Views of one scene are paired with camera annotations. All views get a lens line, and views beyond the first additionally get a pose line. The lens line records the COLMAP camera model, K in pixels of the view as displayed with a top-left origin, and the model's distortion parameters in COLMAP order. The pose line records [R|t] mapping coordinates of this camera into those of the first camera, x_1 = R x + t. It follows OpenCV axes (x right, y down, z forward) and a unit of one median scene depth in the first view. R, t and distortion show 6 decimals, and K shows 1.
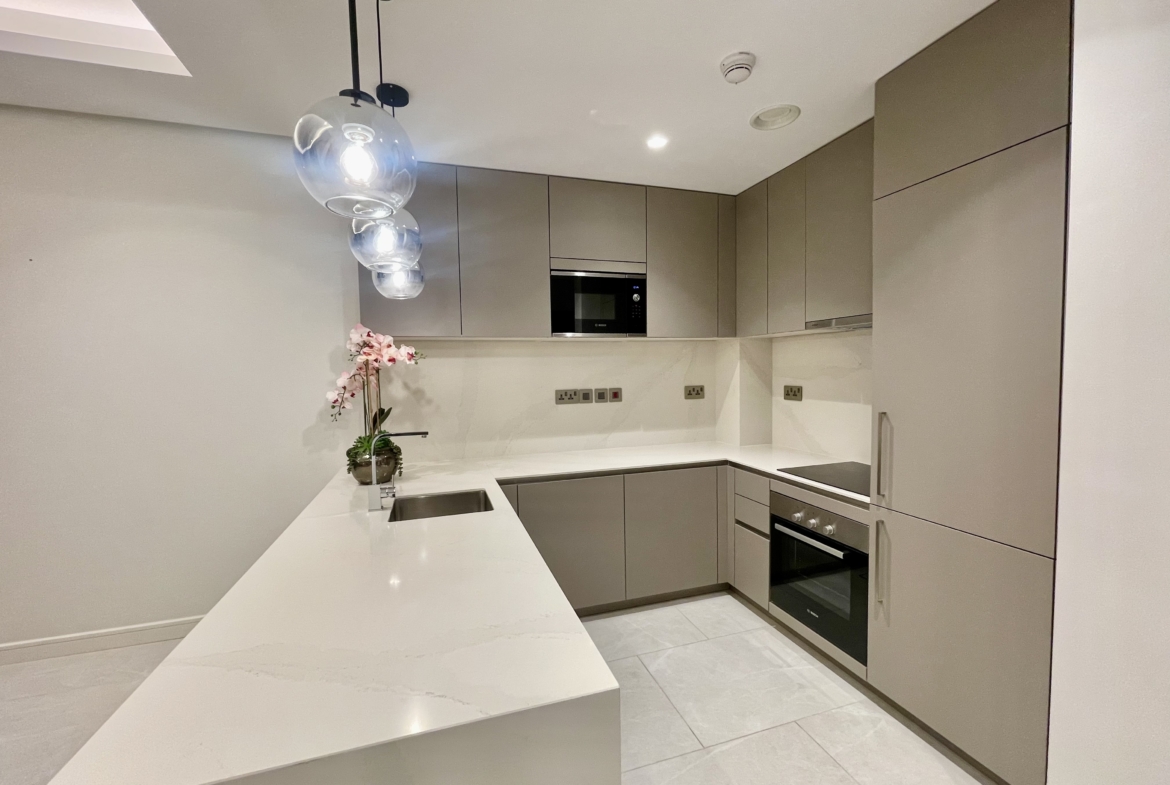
lens RADIAL K [[473.3, 0, 590.6], [0, 473.3, 394.2], [0, 0, 1]] dist [0.004396, -0.001526]
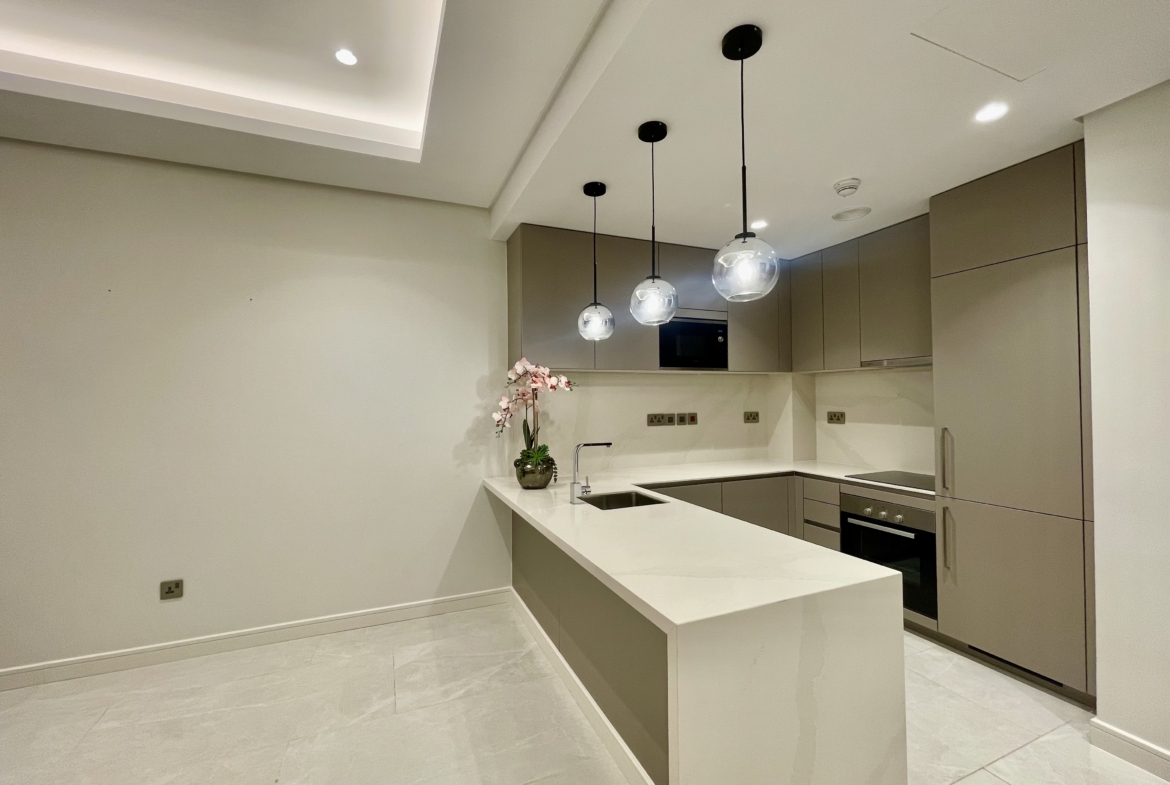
lens RADIAL K [[473.3, 0, 589.0], [0, 473.3, 394.7], [0, 0, 1]] dist [0.004396, -0.001526]
pose [[0.995802, 0.008874, 0.091101, -0.405710], [-0.002772, 0.997757, -0.066887, 0.027541], [-0.091490, 0.066353, 0.993593, -0.216068]]
